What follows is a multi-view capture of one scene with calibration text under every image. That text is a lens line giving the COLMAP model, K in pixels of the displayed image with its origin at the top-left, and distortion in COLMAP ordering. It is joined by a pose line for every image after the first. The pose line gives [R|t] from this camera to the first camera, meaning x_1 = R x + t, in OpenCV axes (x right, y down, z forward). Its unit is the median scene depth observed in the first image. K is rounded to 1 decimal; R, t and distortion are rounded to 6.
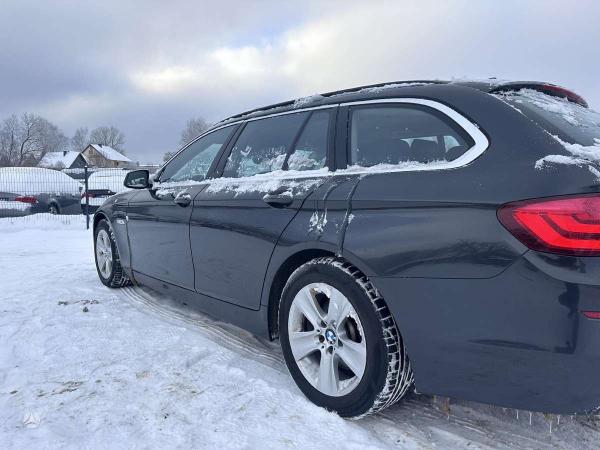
lens RADIAL K [[434.2, 0, 331.0], [0, 434.2, 212.1], [0, 0, 1]] dist [0.070664, -0.071429]
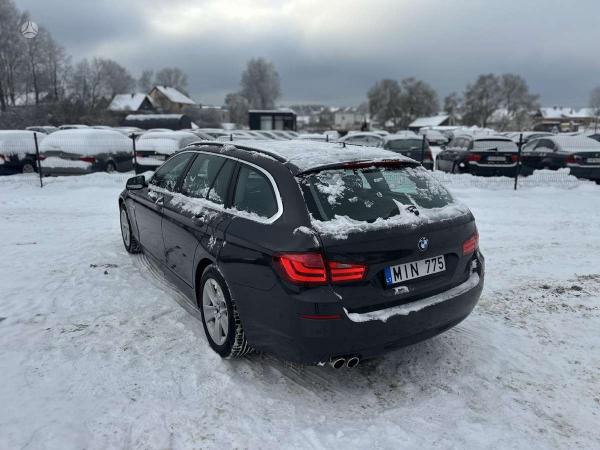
lens RADIAL K [[434.2, 0, 331.0], [0, 434.2, 212.1], [0, 0, 1]] dist [0.070664, -0.071429]
pose [[0.991745, 0.034940, -0.123374, 0.508602], [-0.019156, 0.991733, 0.126880, -0.252906], [0.126787, -0.123470, 0.984216, -0.443143]]
